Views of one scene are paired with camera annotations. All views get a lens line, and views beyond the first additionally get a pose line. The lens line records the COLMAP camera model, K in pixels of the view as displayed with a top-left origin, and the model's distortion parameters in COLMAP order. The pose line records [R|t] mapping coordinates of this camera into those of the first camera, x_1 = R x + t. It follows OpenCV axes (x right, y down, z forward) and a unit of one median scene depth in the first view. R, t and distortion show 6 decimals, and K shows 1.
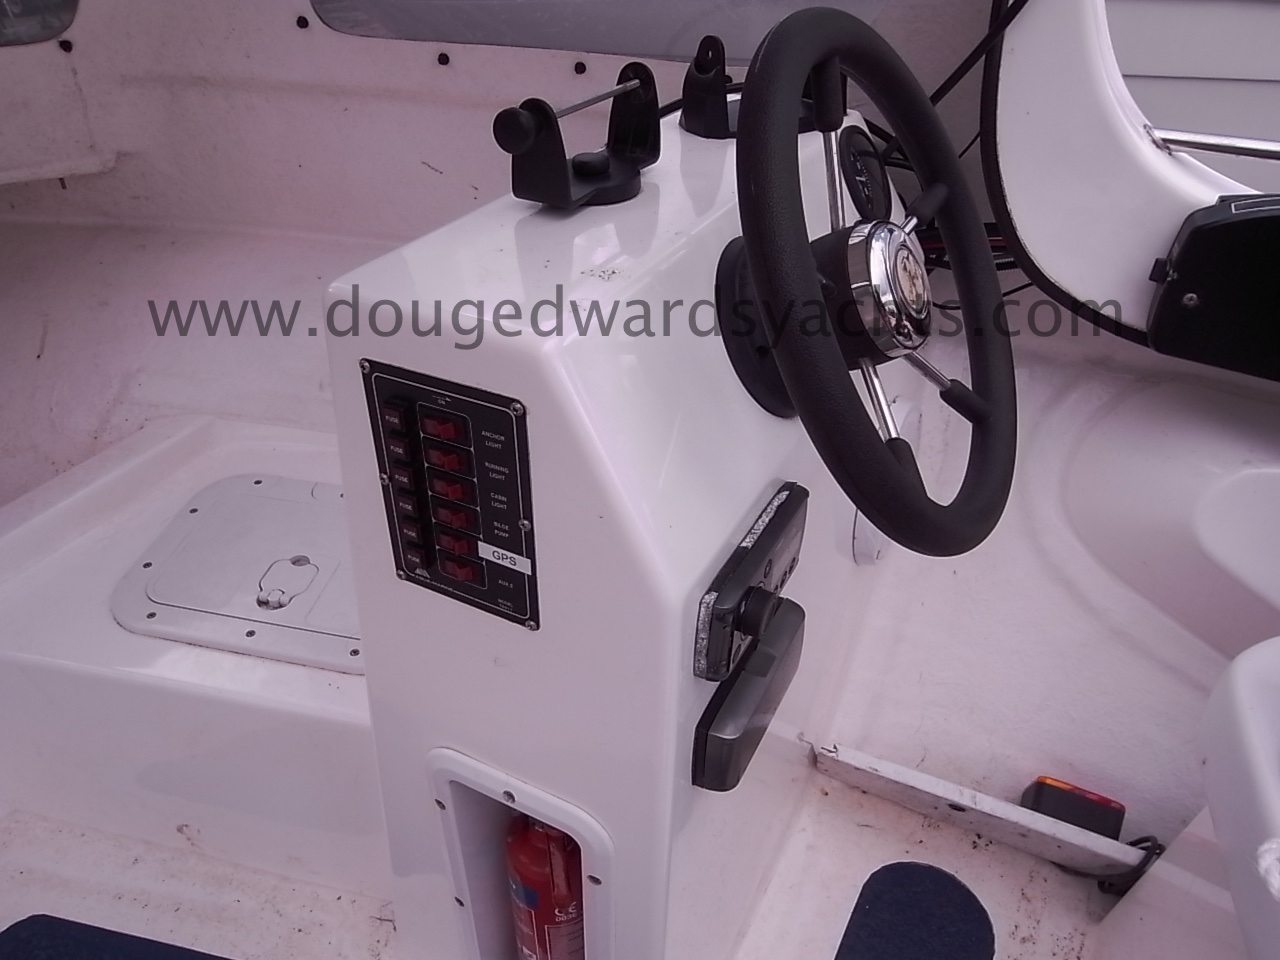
lens RADIAL K [[891.2, 0, 629.2], [0, 891.2, 483.3], [0, 0, 1]] dist [-0.060899, 0.044640]
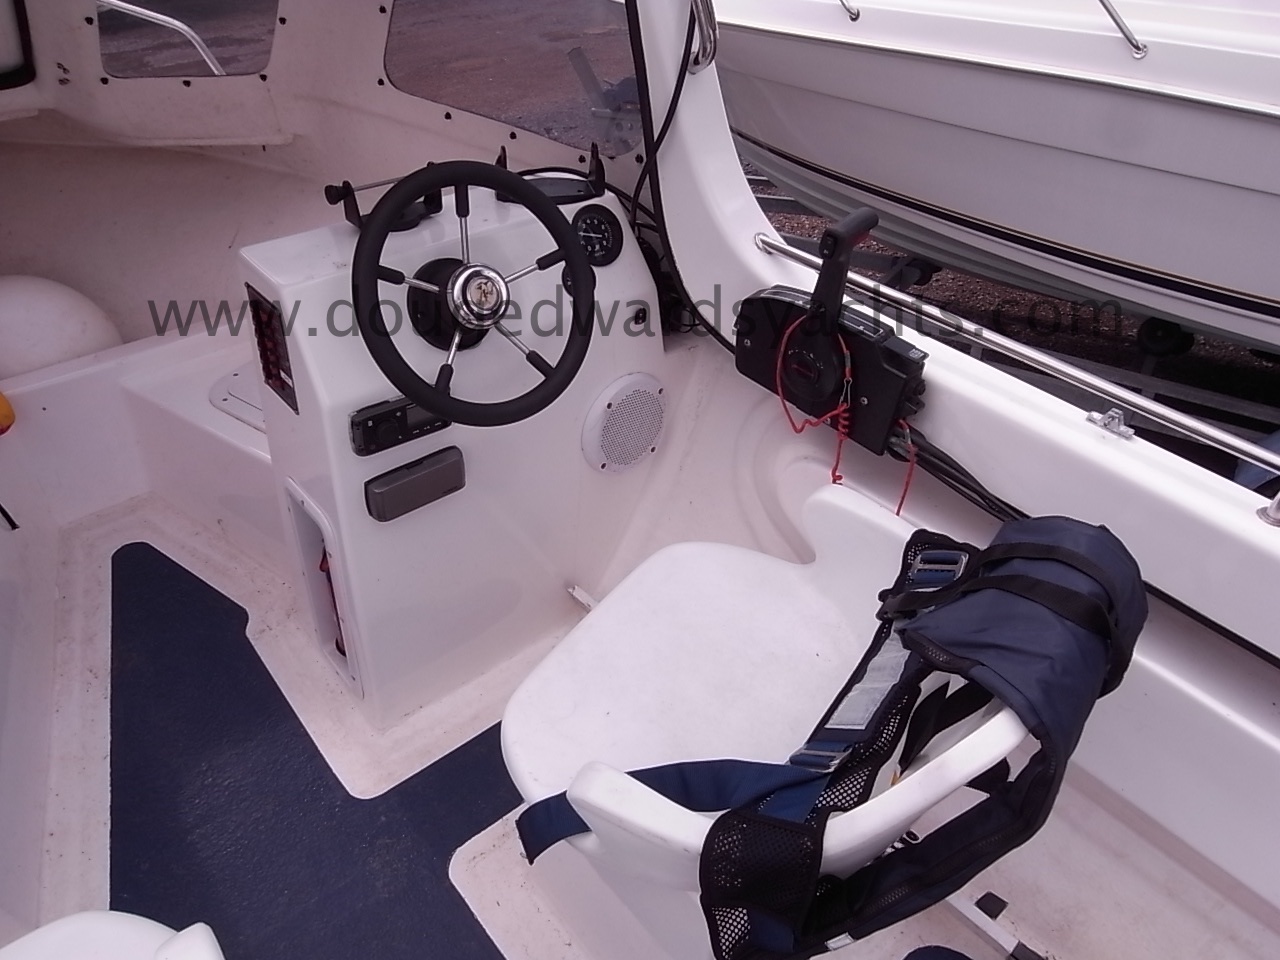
lens RADIAL K [[891.2, 0, 629.2], [0, 891.2, 483.3], [0, 0, 1]] dist [-0.060899, 0.044640]
pose [[0.930772, 0.254833, -0.262150, 0.711965], [-0.243773, 0.966970, 0.074456, -0.021327], [0.272466, -0.005397, 0.962150, -0.502549]]
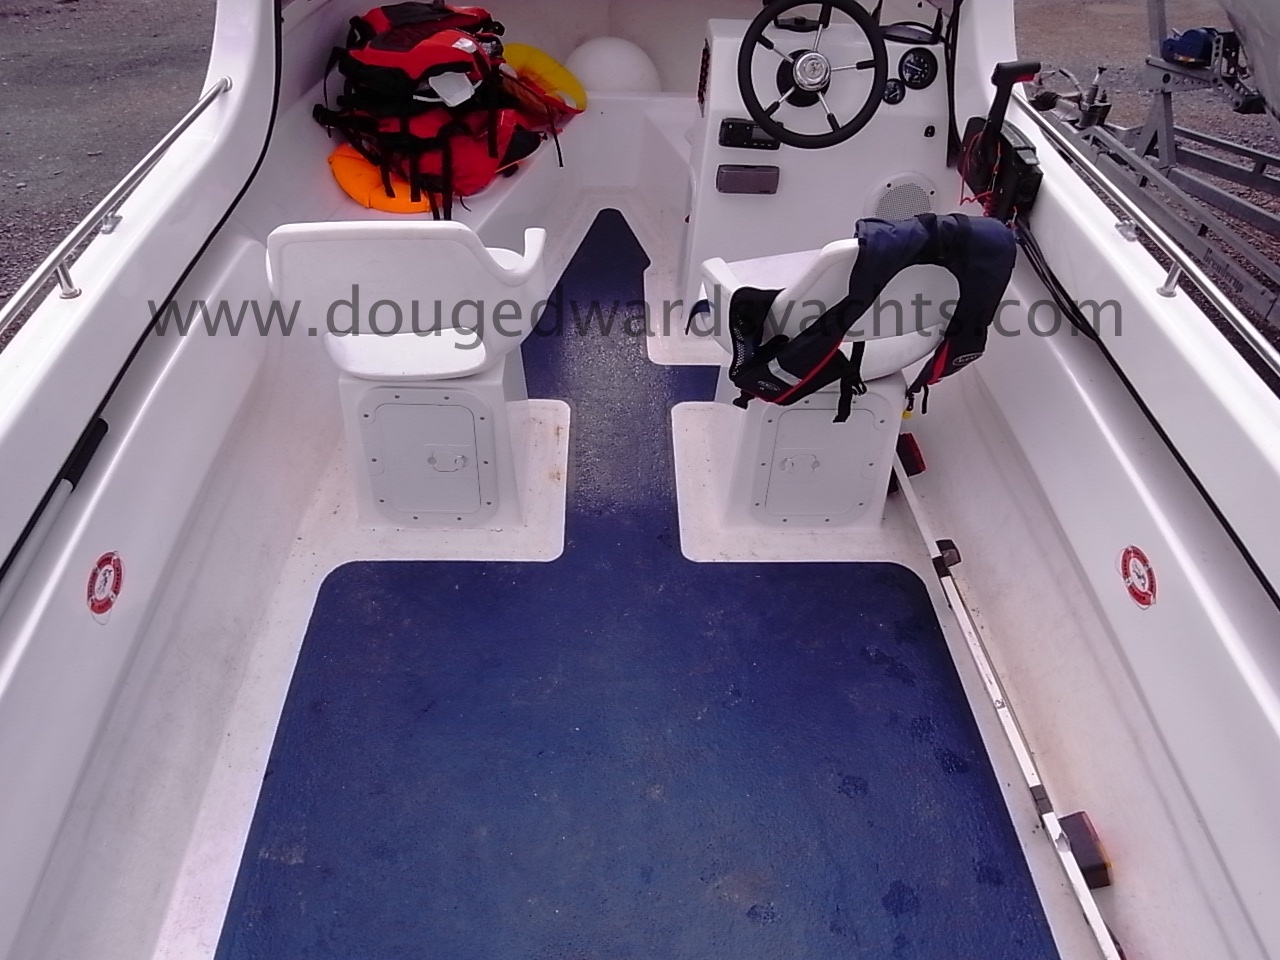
lens RADIAL K [[904.6, 0, 635.1], [0, 904.6, 476.8], [0, 0, 1]] dist [-0.072660, 0.054931]
pose [[0.498437, 0.607087, -0.618875, 1.745679], [-0.534183, 0.777323, 0.332291, 0.130513], [0.682795, 0.164966, 0.711742, -0.987708]]
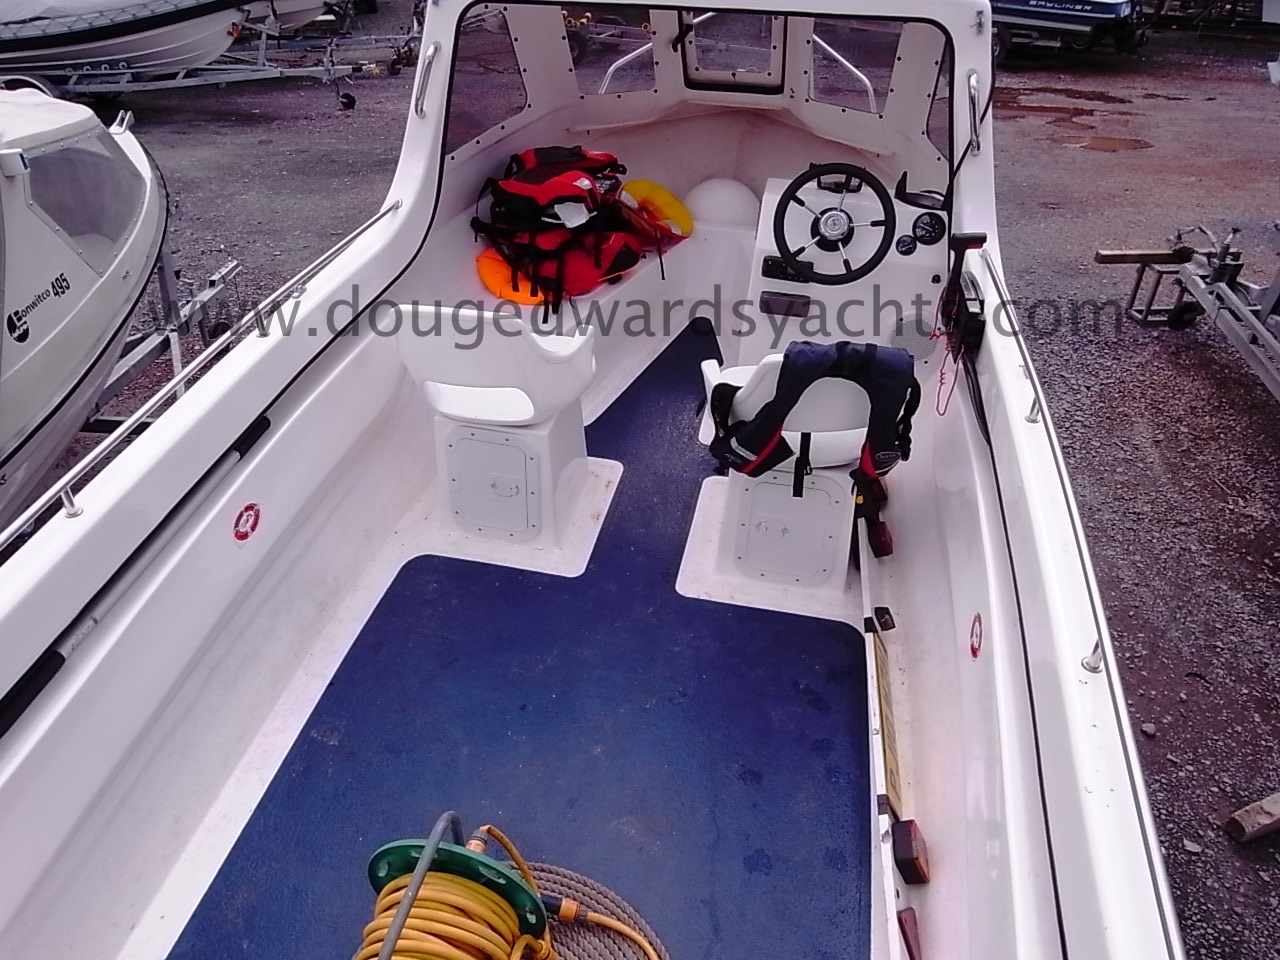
lens RADIAL K [[891.2, 0, 629.2], [0, 891.2, 483.3], [0, 0, 1]] dist [-0.060899, 0.044640]
pose [[0.277189, 0.593993, -0.755208, 2.313535], [-0.572891, 0.733179, 0.366395, -0.170272], [0.771338, 0.331091, 0.543522, -1.005782]]
